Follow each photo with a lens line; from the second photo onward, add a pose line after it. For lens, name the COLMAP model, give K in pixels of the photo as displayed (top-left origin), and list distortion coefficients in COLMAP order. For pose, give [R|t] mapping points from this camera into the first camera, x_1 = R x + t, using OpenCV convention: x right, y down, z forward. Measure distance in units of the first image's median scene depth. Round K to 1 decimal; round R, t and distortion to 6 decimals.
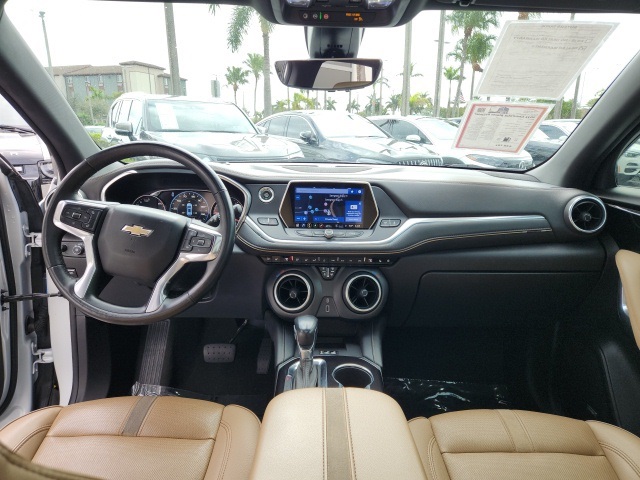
lens RADIAL K [[427.1, 0, 323.2], [0, 427.1, 237.1], [0, 0, 1]] dist [0.069261, -0.057434]
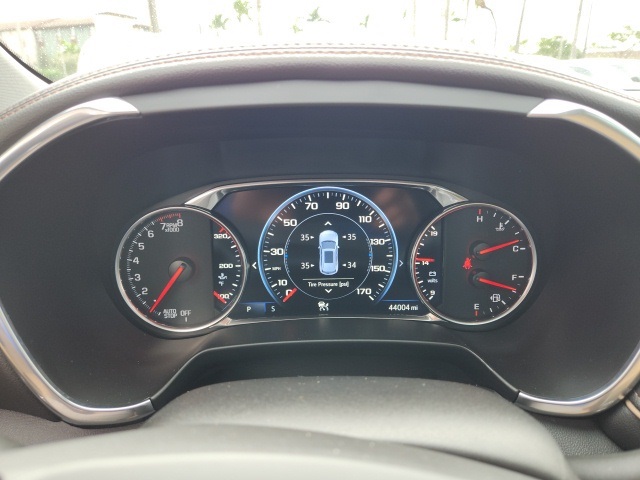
lens RADIAL K [[427.1, 0, 321.9], [0, 427.1, 239.1], [0, 0, 1]] dist [0.069261, -0.057434]
pose [[0.999277, -0.034715, 0.015527, -0.319902], [0.032911, 0.993998, 0.104328, -0.101591], [-0.019055, -0.103742, 0.994422, 0.730286]]
